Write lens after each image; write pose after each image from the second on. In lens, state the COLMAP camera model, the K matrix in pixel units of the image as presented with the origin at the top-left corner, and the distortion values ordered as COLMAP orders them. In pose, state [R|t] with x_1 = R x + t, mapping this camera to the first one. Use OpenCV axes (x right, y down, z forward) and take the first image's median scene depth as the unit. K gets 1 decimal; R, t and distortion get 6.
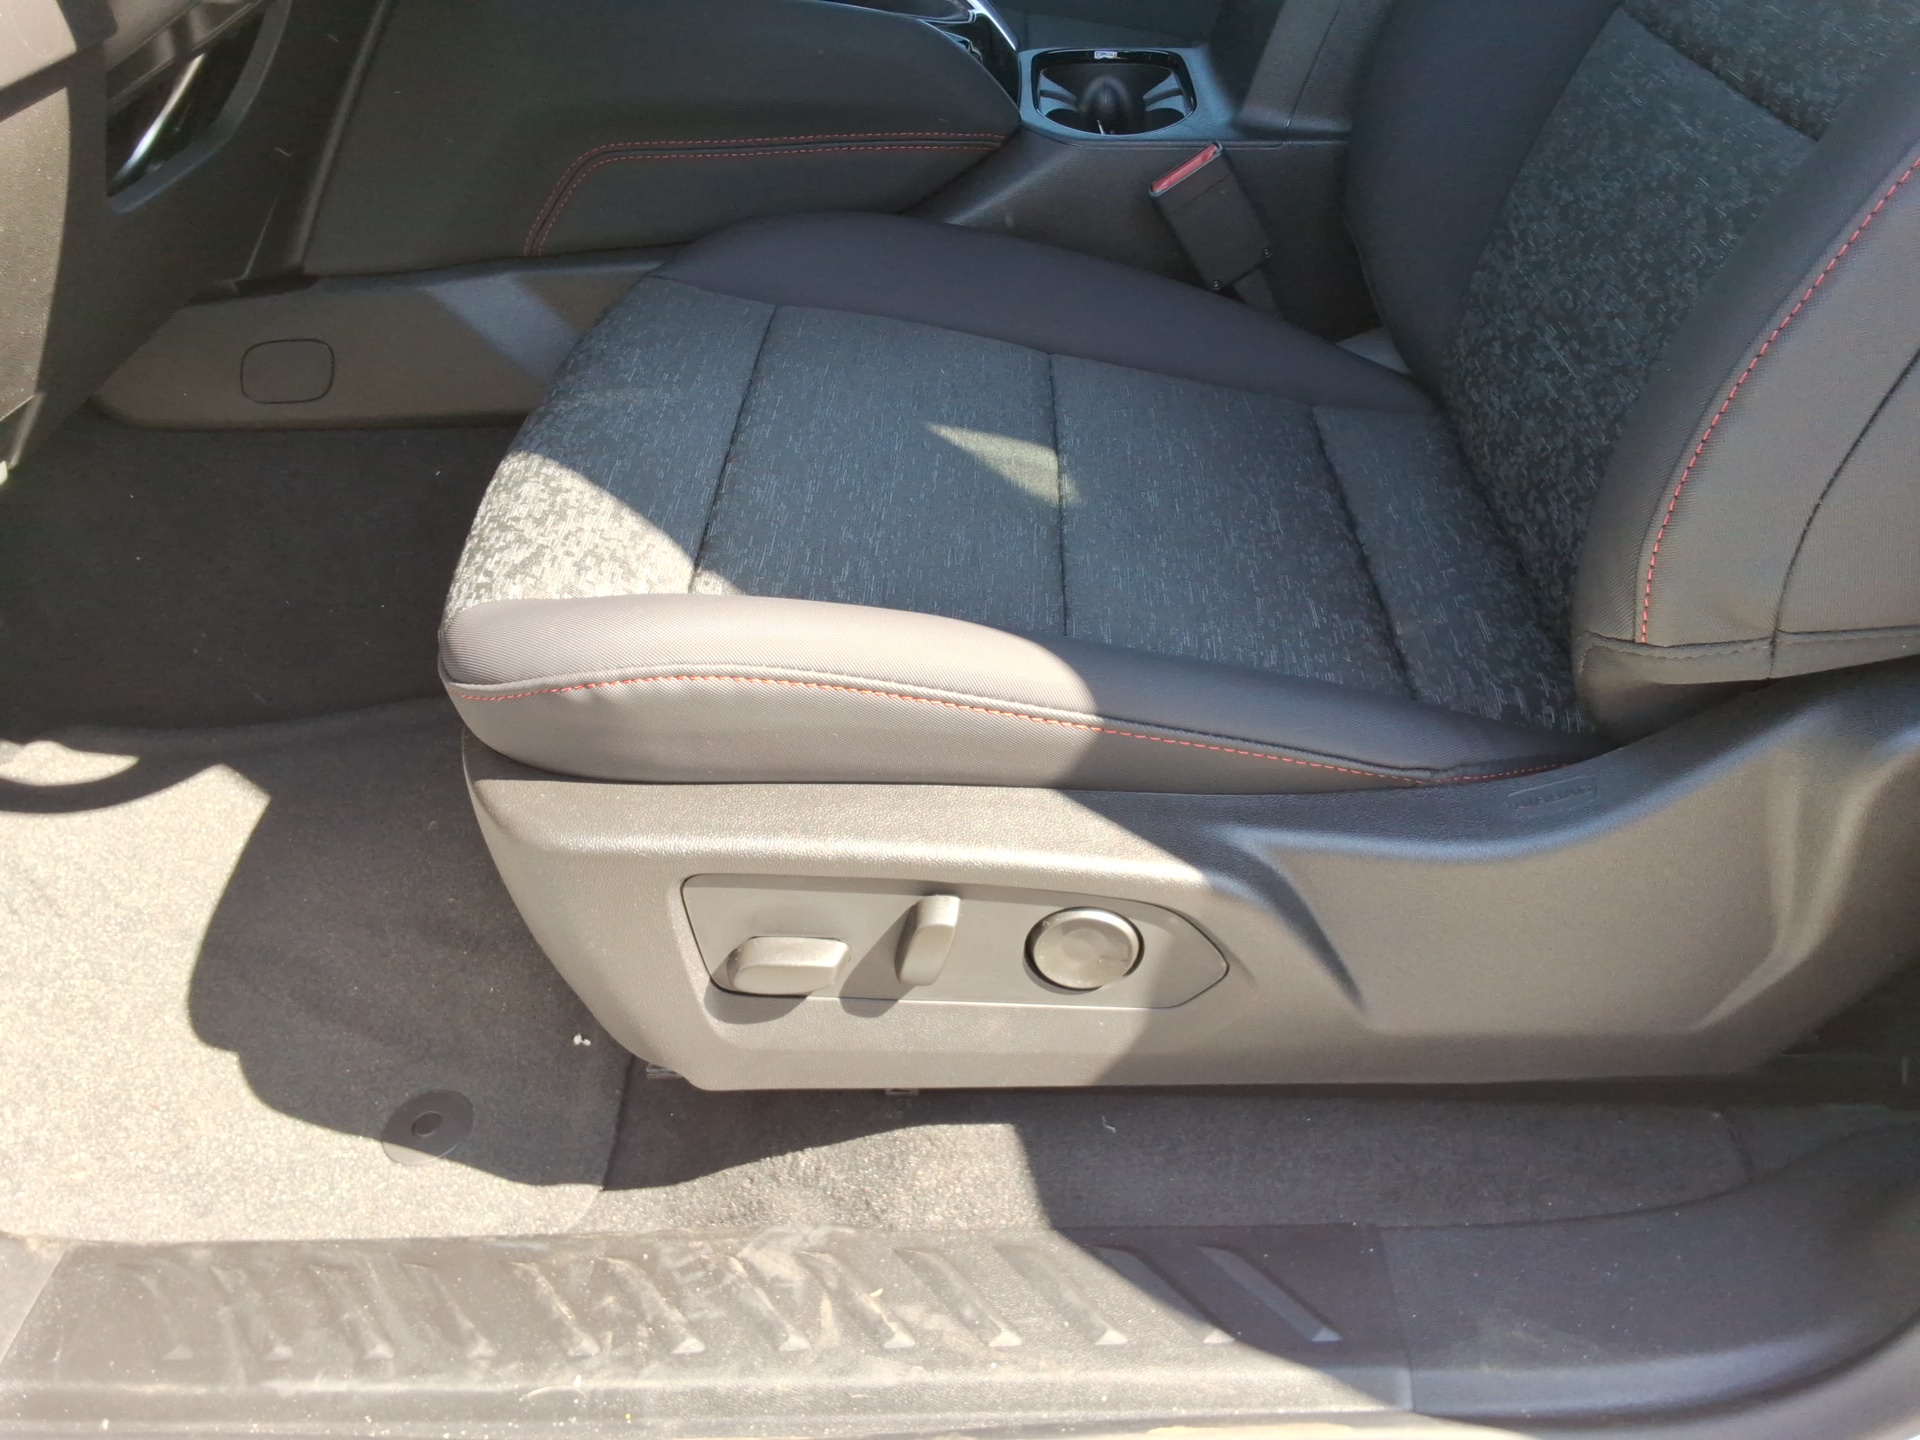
lens RADIAL K [[1544.6, 0, 969.4], [0, 1544.6, 705.7], [0, 0, 1]] dist [0.148514, -0.245053]
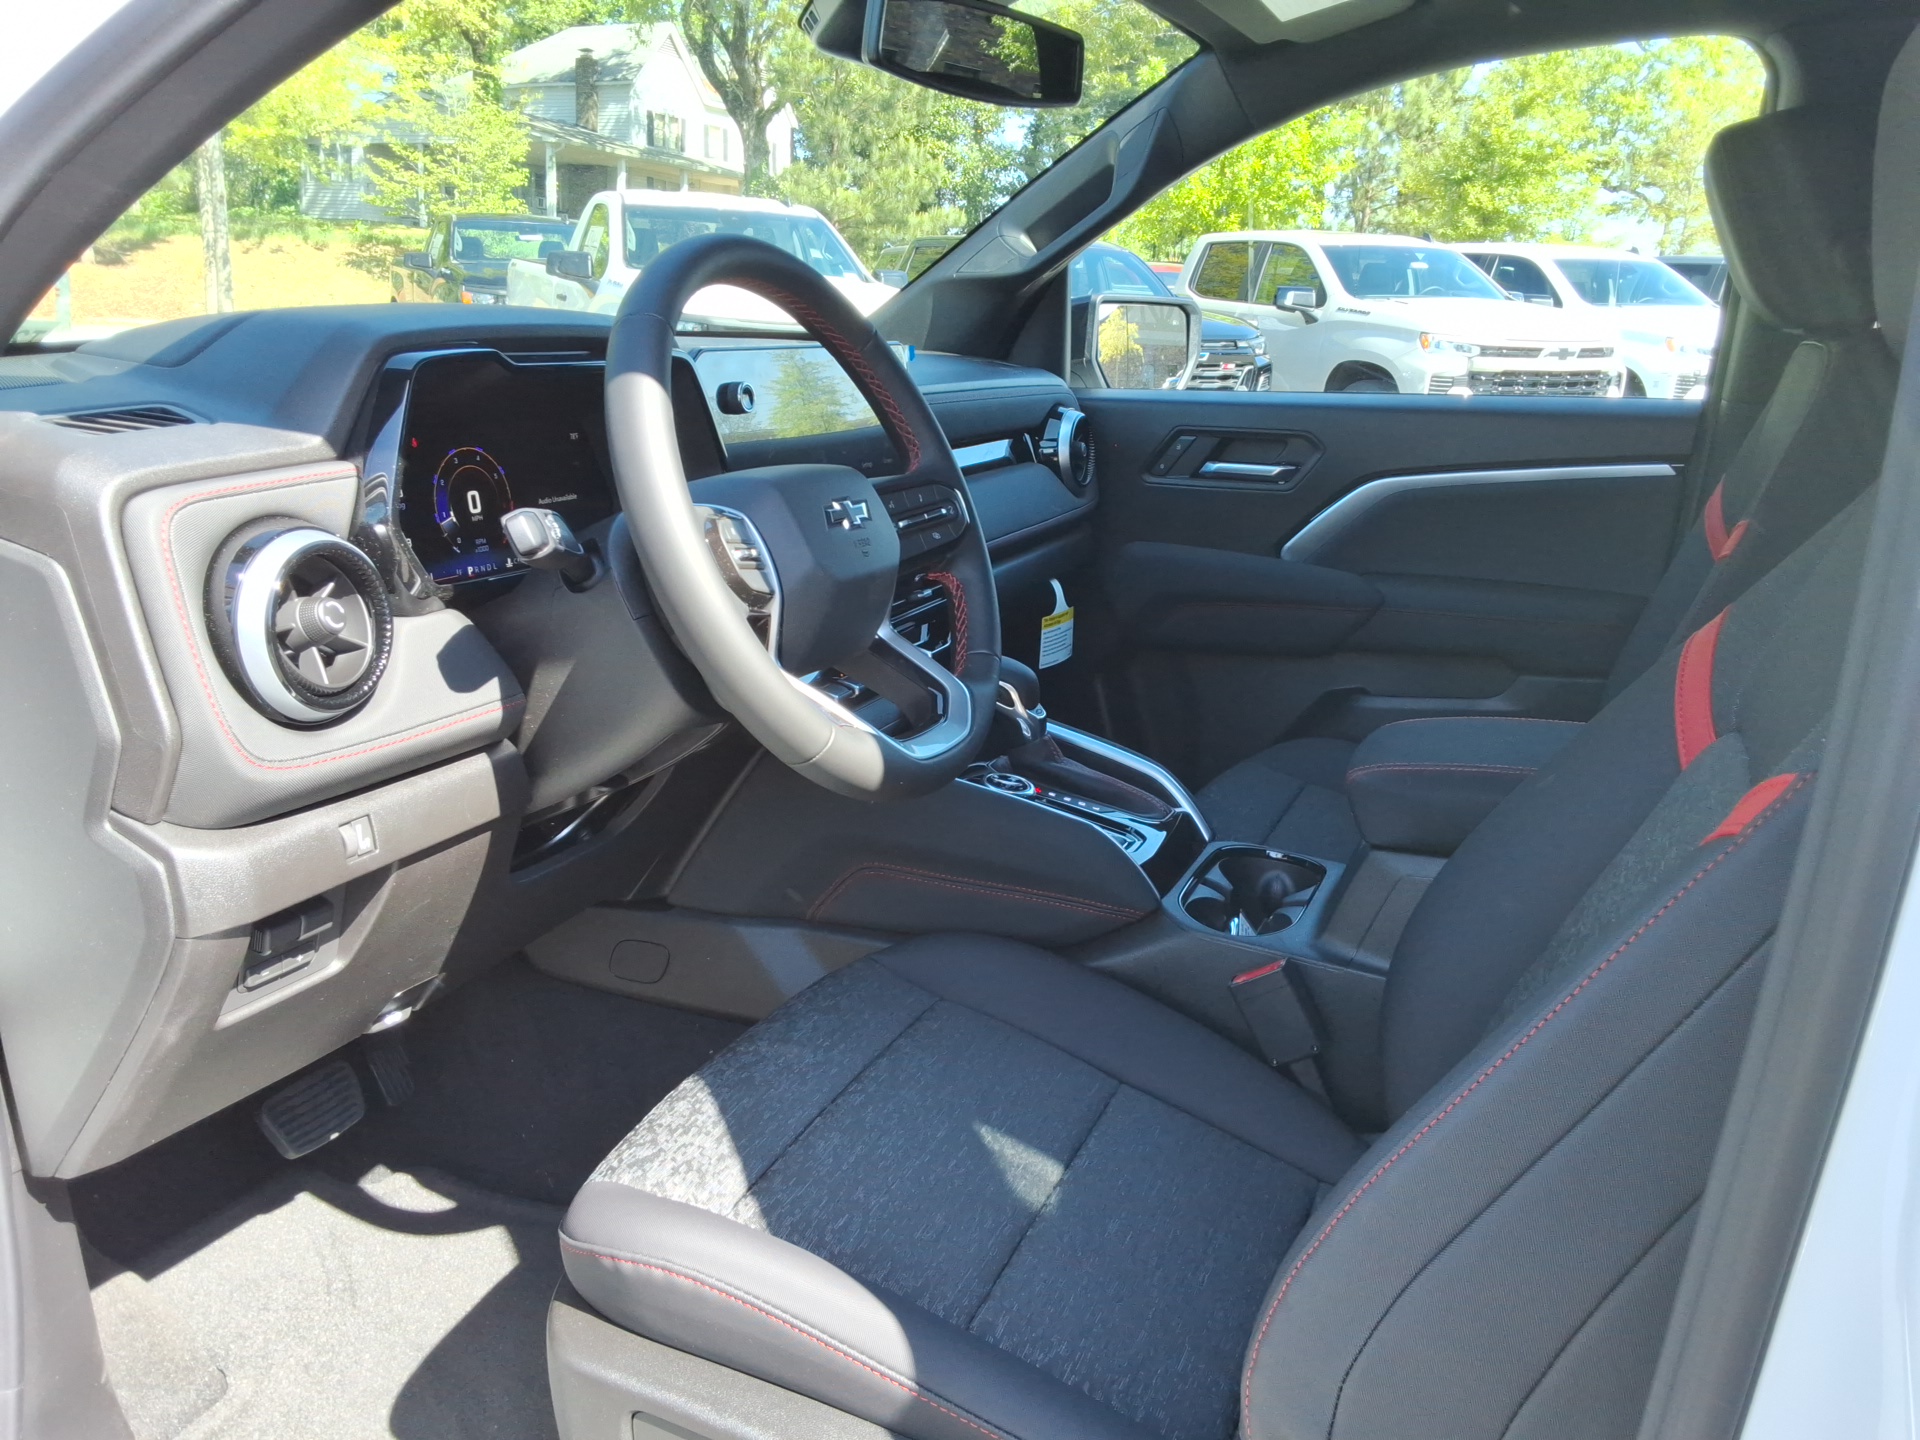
lens RADIAL K [[1538.4, 0, 972.2], [0, 1538.4, 696.5], [0, 0, 1]] dist [0.122134, -0.197969]
pose [[0.927245, 0.170655, -0.333308, 0.416818], [-0.276935, 0.911649, -0.303650, -0.122381], [0.252040, 0.373863, 0.892582, -0.421066]]
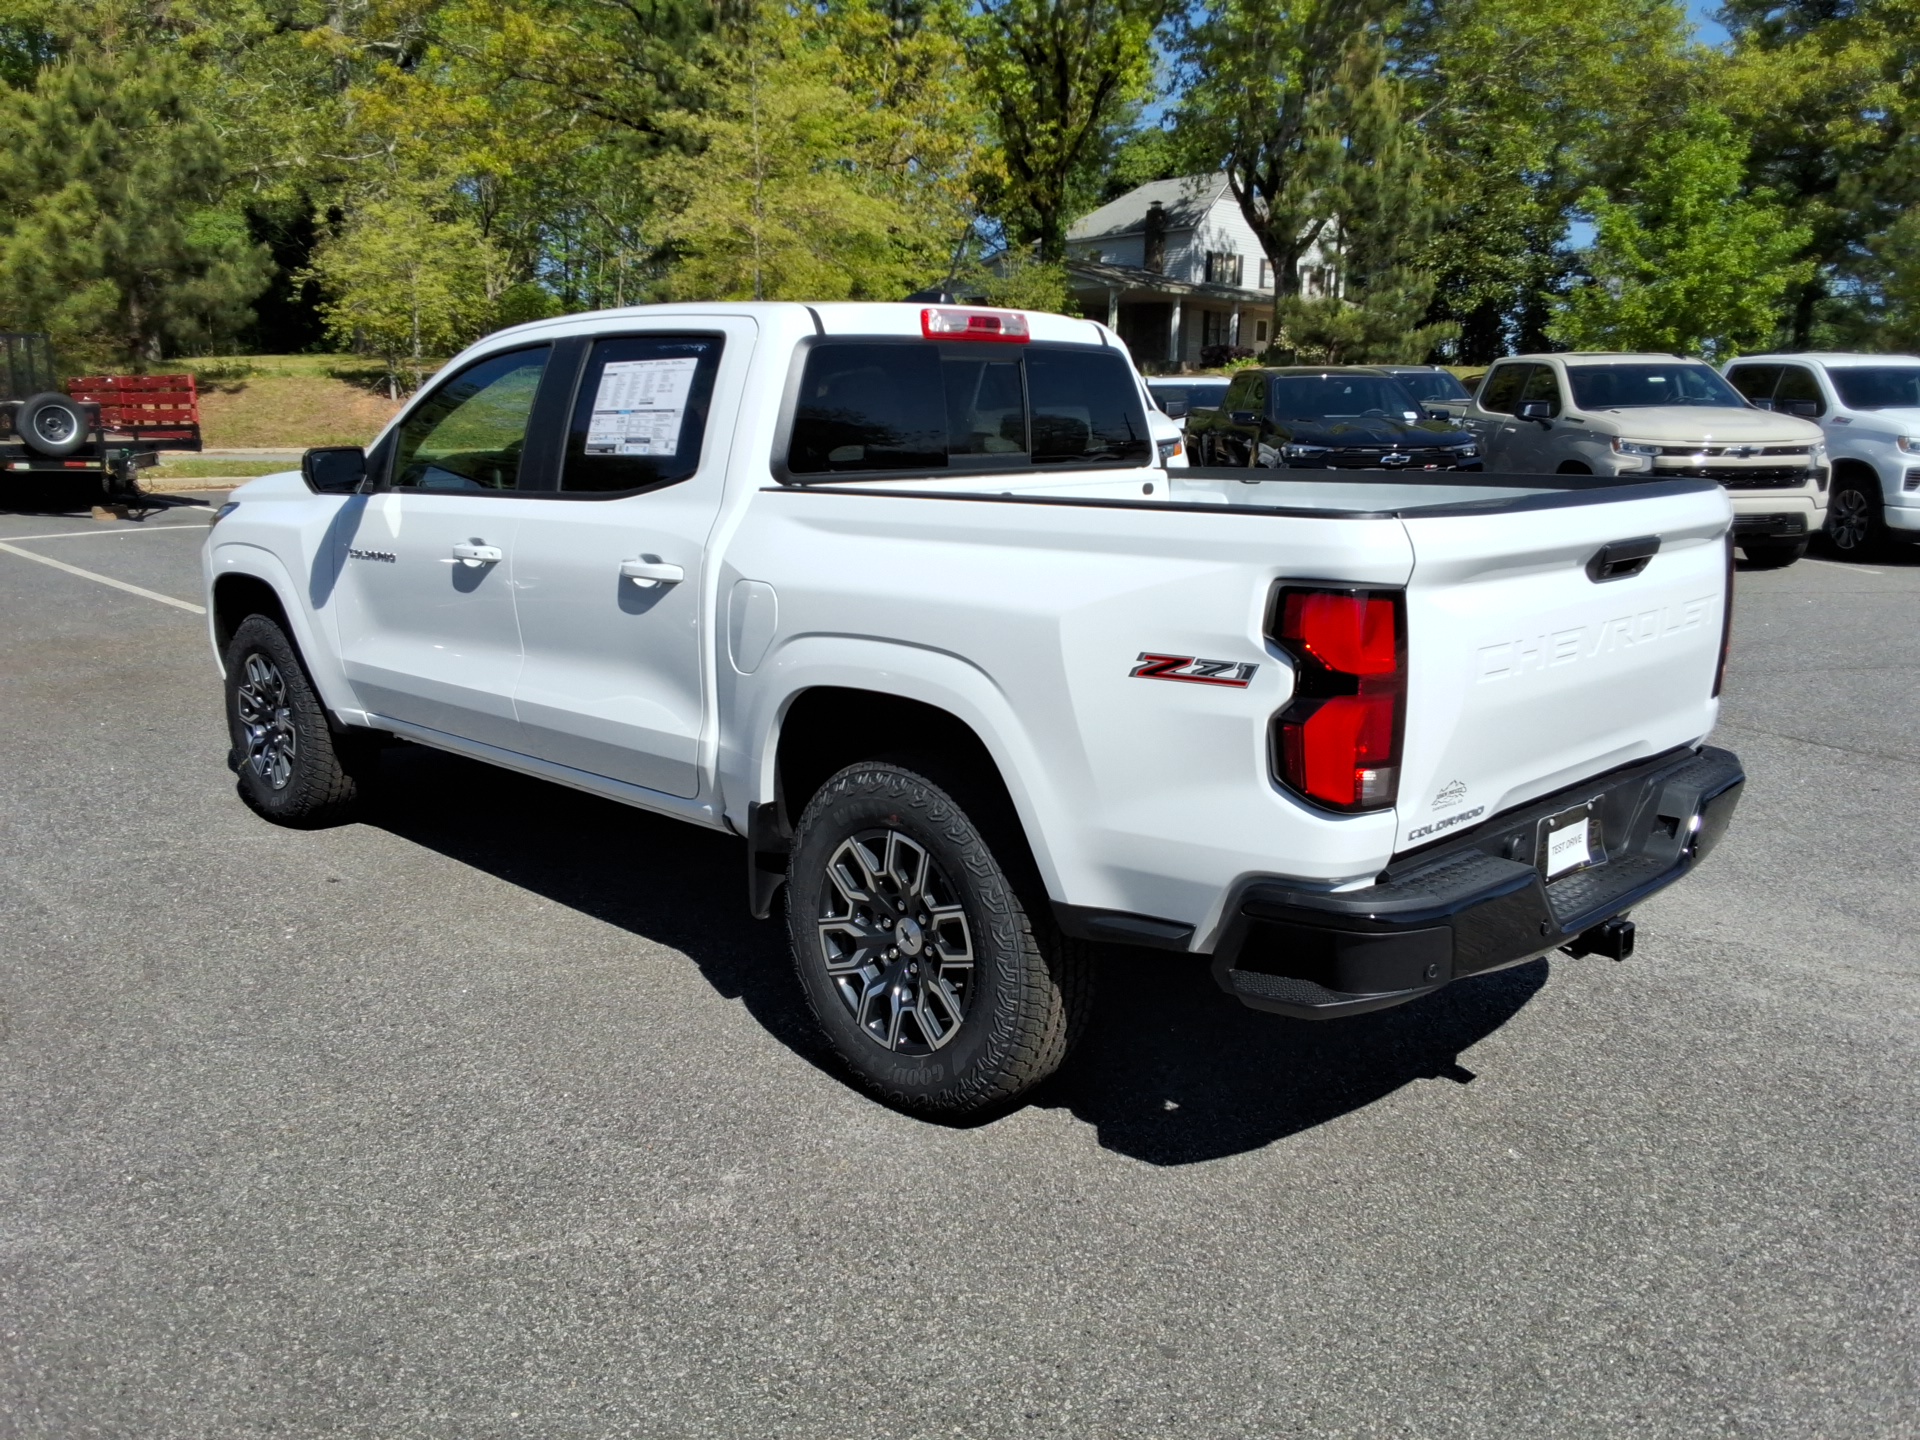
lens RADIAL K [[1538.4, 0, 972.2], [0, 1538.4, 696.5], [0, 0, 1]] dist [0.122134, -0.197969]
pose [[0.729026, 0.180279, -0.660319, 7.805223], [-0.426635, 0.874057, -0.232395, 1.323631], [0.535260, 0.451137, 0.714123, -3.655425]]
